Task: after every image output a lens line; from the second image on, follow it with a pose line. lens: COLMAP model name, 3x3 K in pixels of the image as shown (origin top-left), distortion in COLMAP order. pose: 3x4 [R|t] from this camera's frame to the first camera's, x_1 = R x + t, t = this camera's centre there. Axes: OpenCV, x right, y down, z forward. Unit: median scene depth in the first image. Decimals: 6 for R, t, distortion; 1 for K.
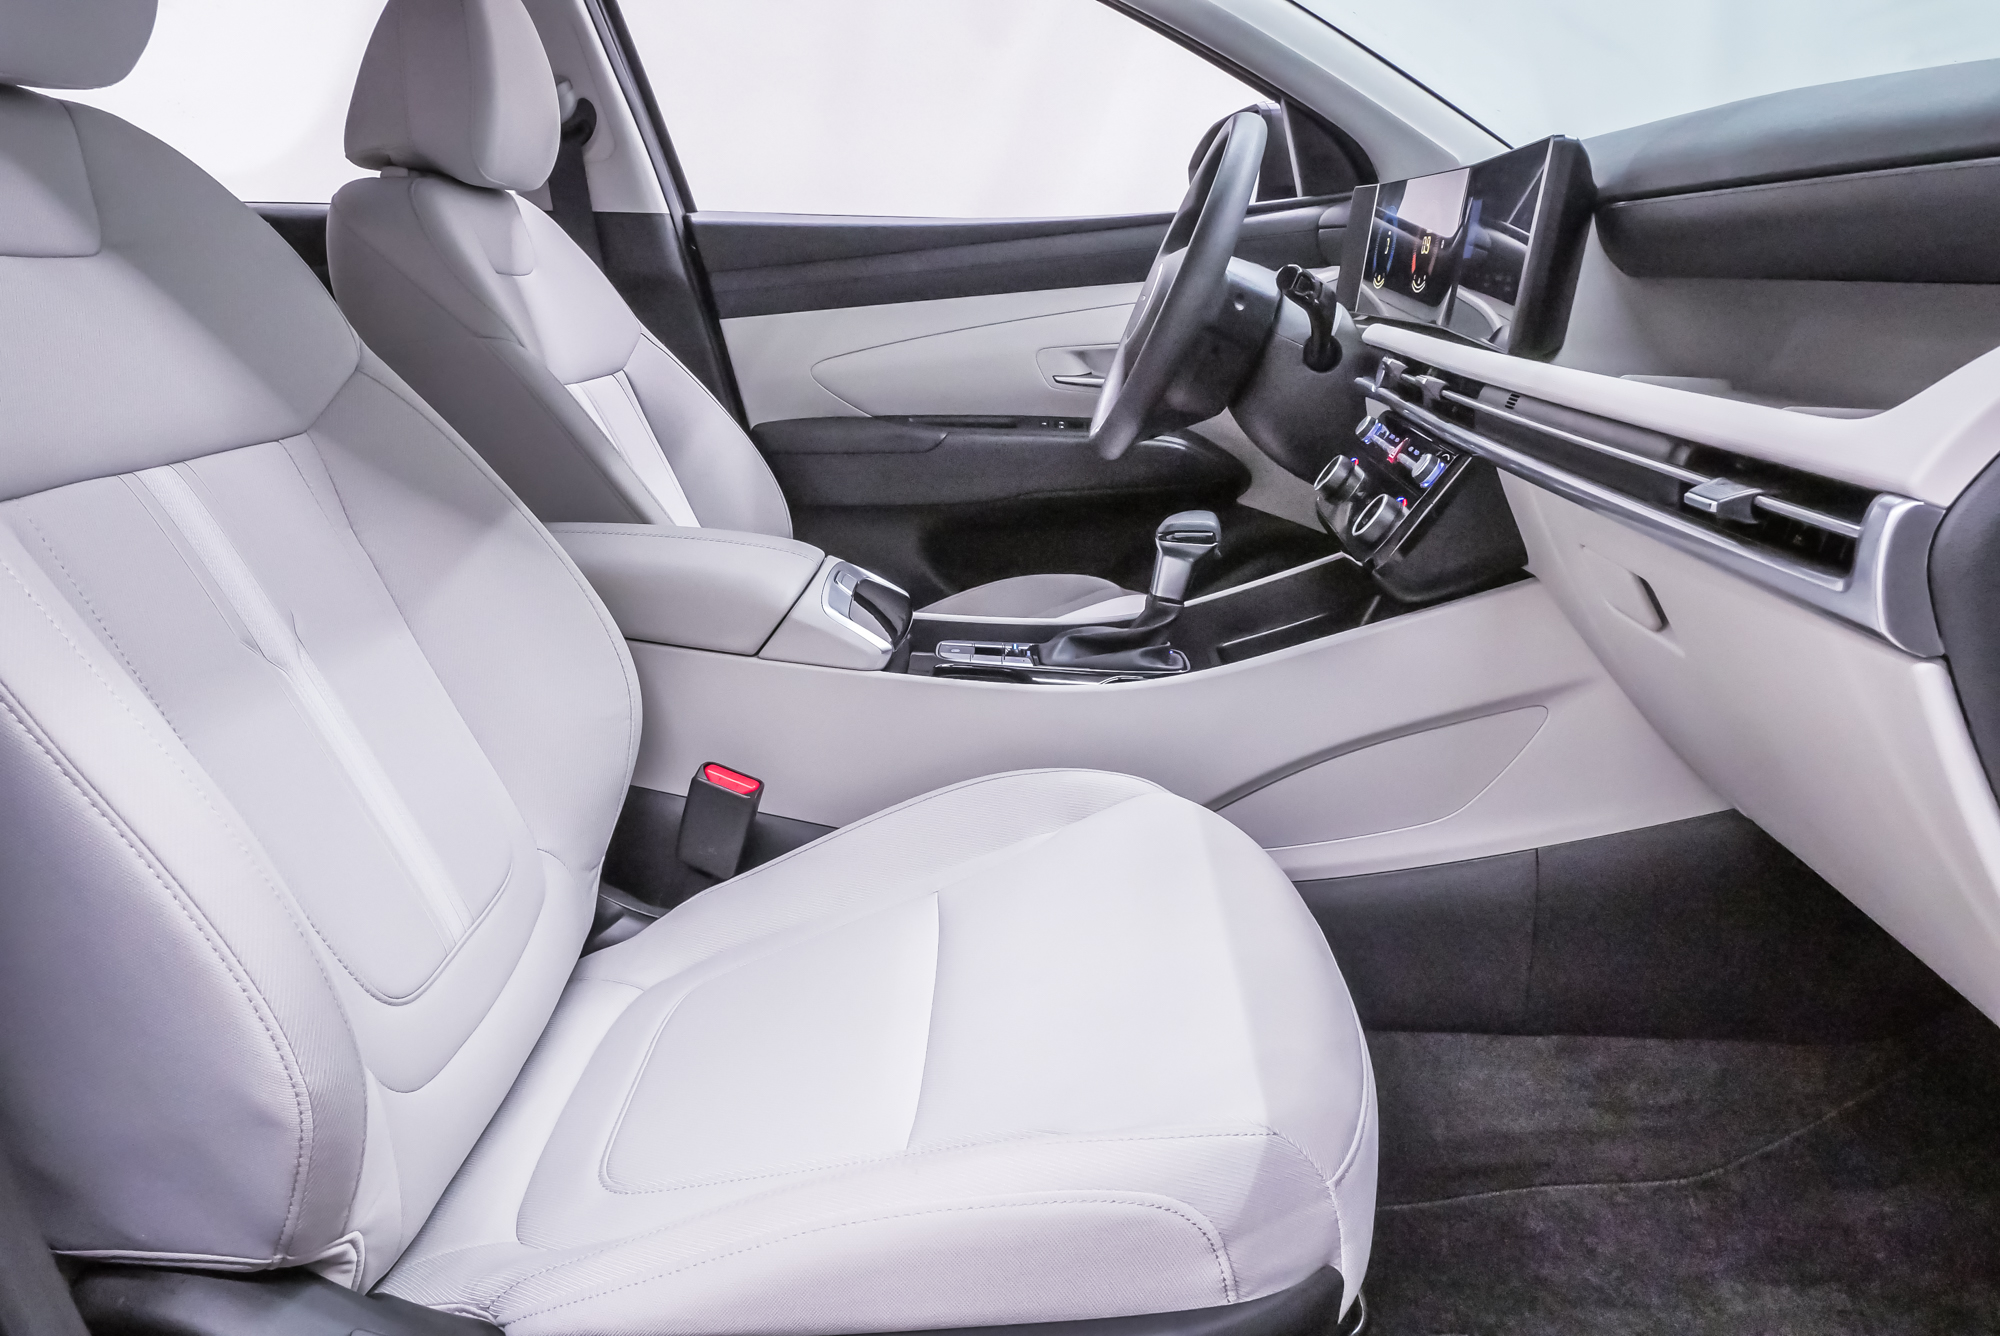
lens RADIAL K [[1448.1, 0, 993.5], [0, 1448.1, 674.1], [0, 0, 1]] dist [-0.044812, 0.010373]
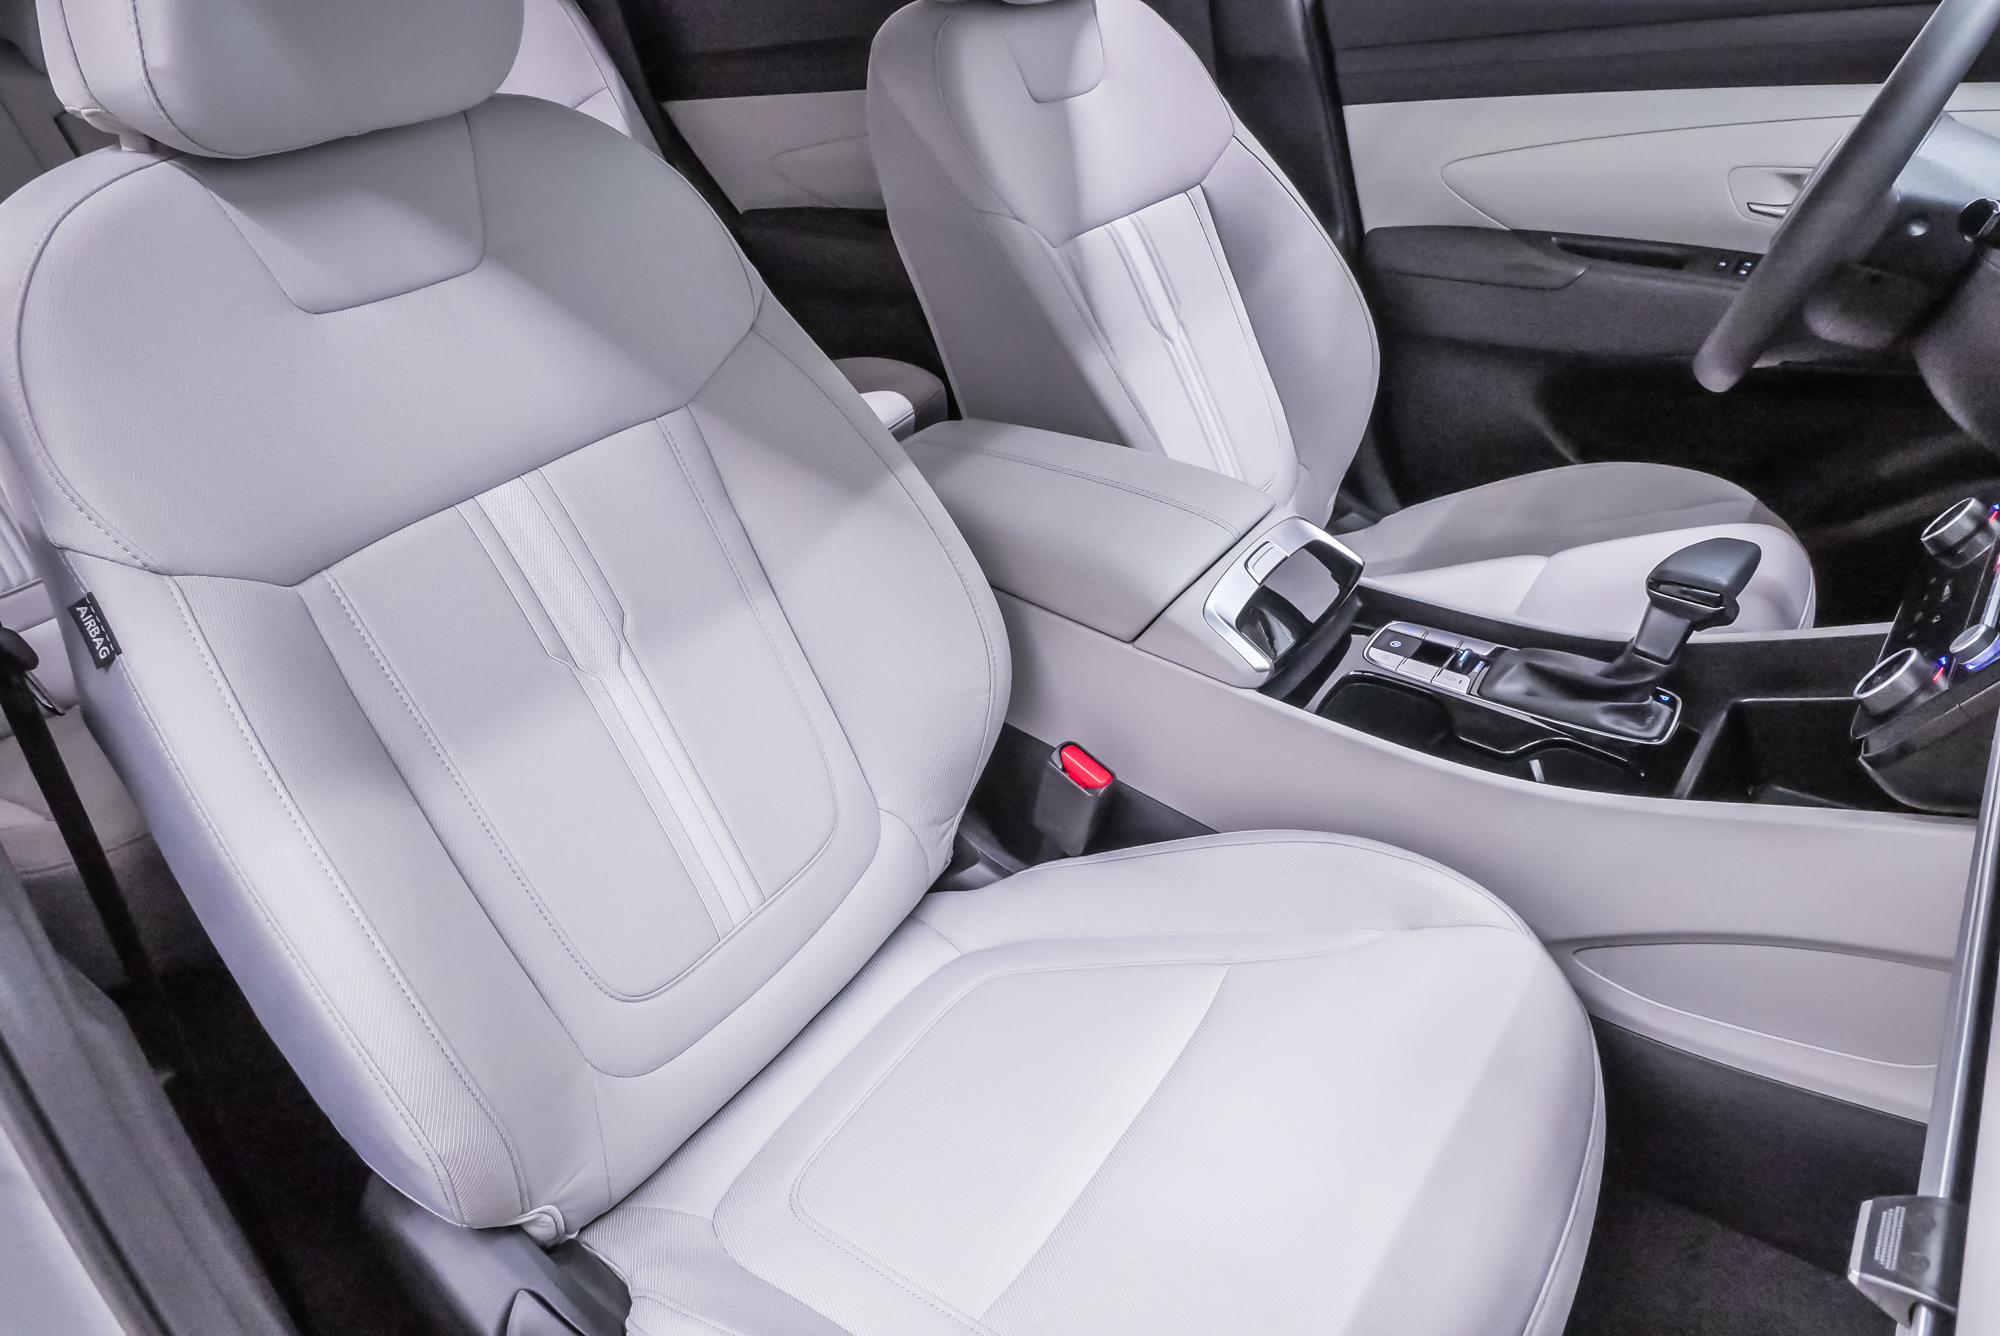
lens RADIAL K [[1448.1, 0, 997.2], [0, 1448.1, 676.0], [0, 0, 1]] dist [-0.044812, 0.010373]
pose [[0.845970, 0.232885, -0.479687, 0.214214], [-0.093608, 0.950476, 0.296365, -0.260196], [0.524950, -0.205814, 0.825874, 0.178260]]
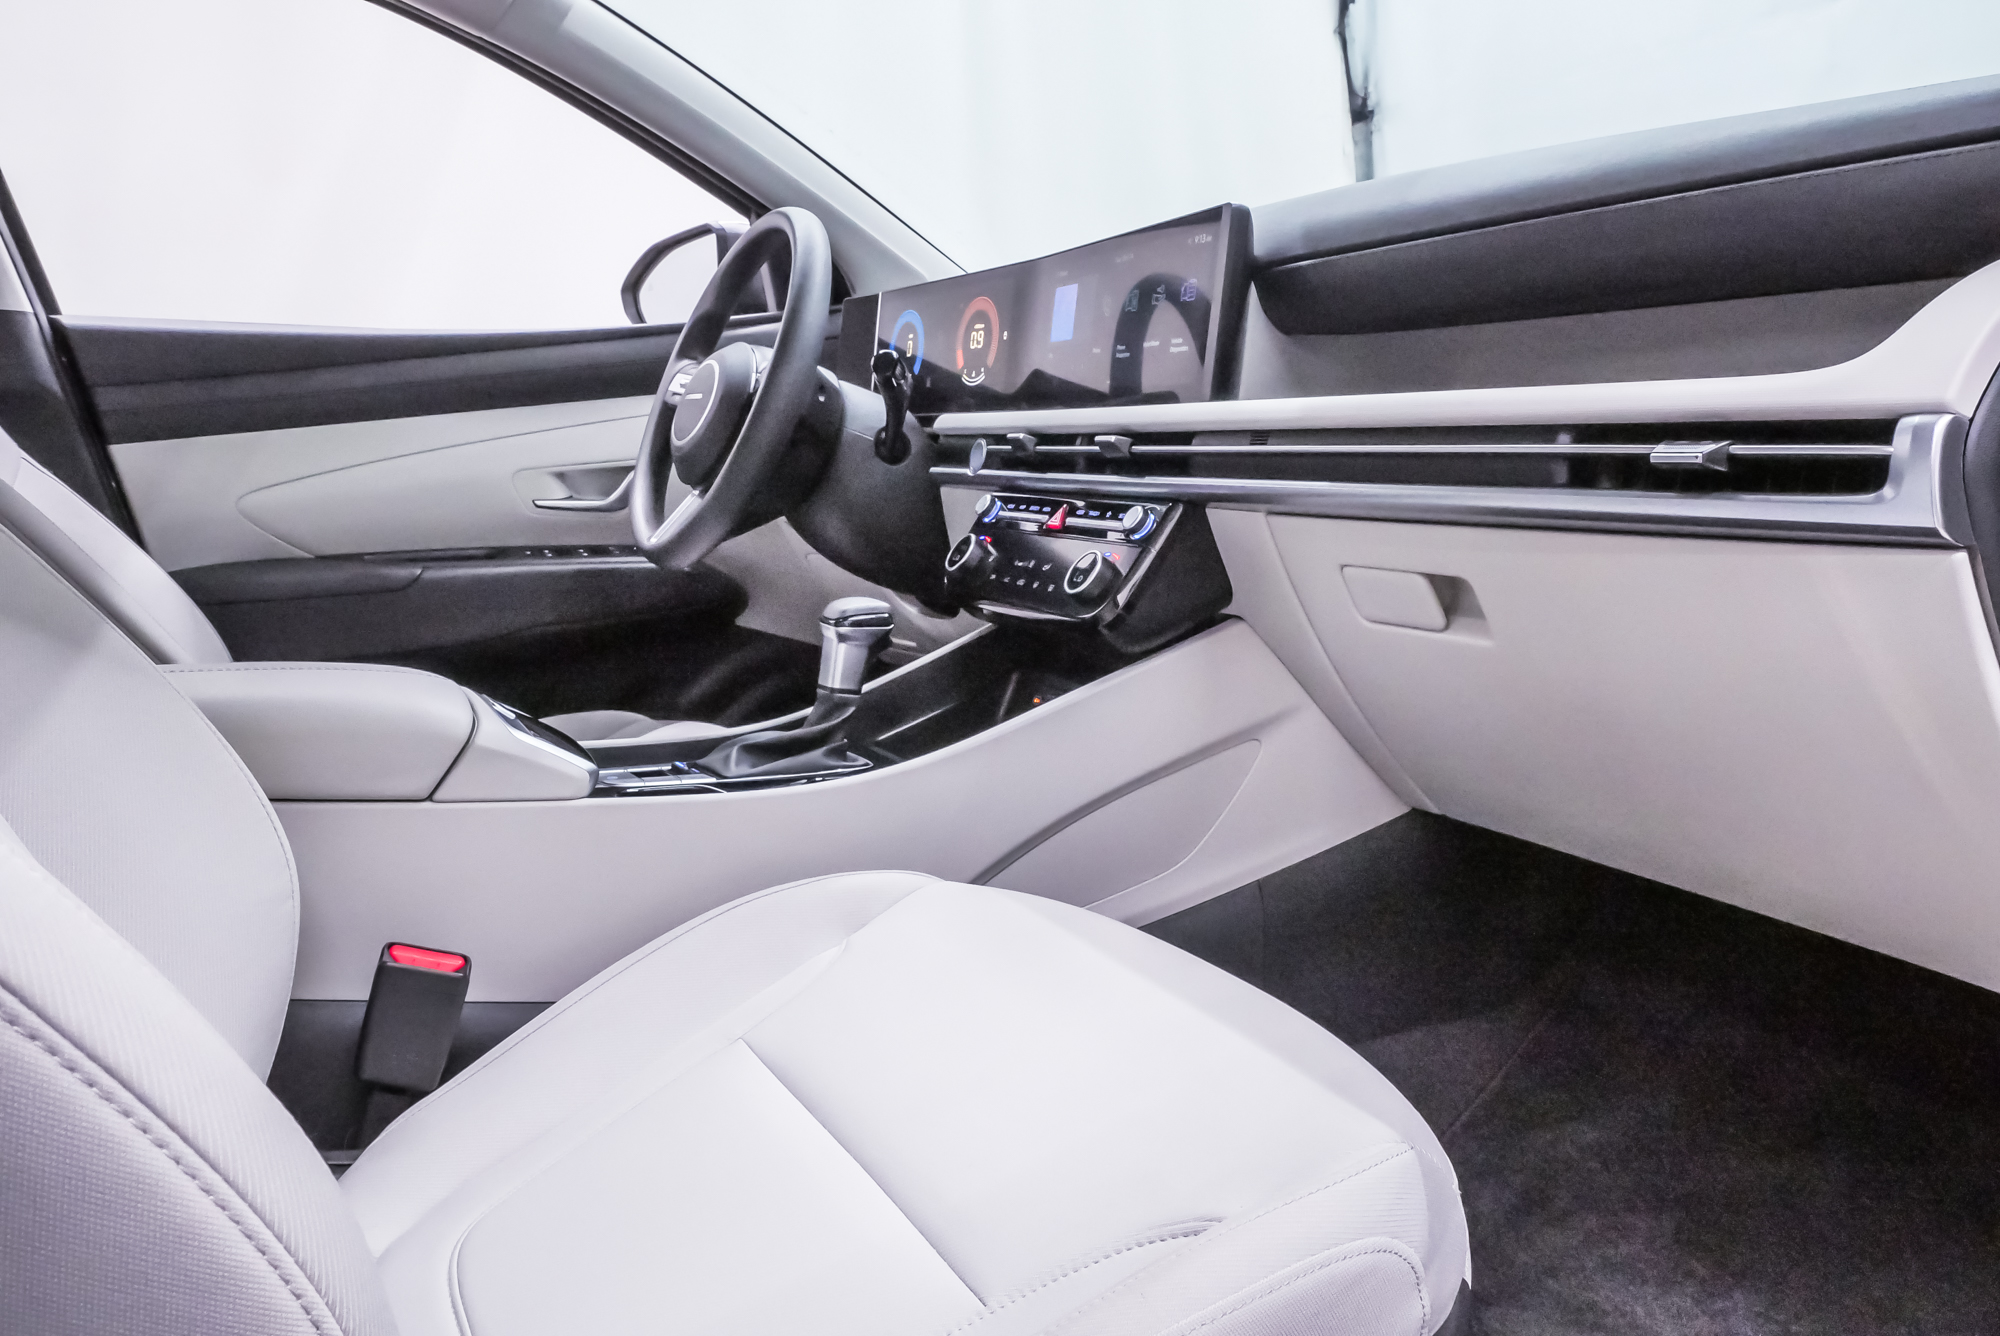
lens RADIAL K [[1448.1, 0, 990.7], [0, 1448.1, 687.2], [0, 0, 1]] dist [-0.044812, 0.010373]
pose [[0.866853, -0.095444, 0.489343, -0.275412], [0.149591, 0.986074, -0.072666, 0.029891], [-0.475593, 0.136192, 0.869059, 0.162322]]
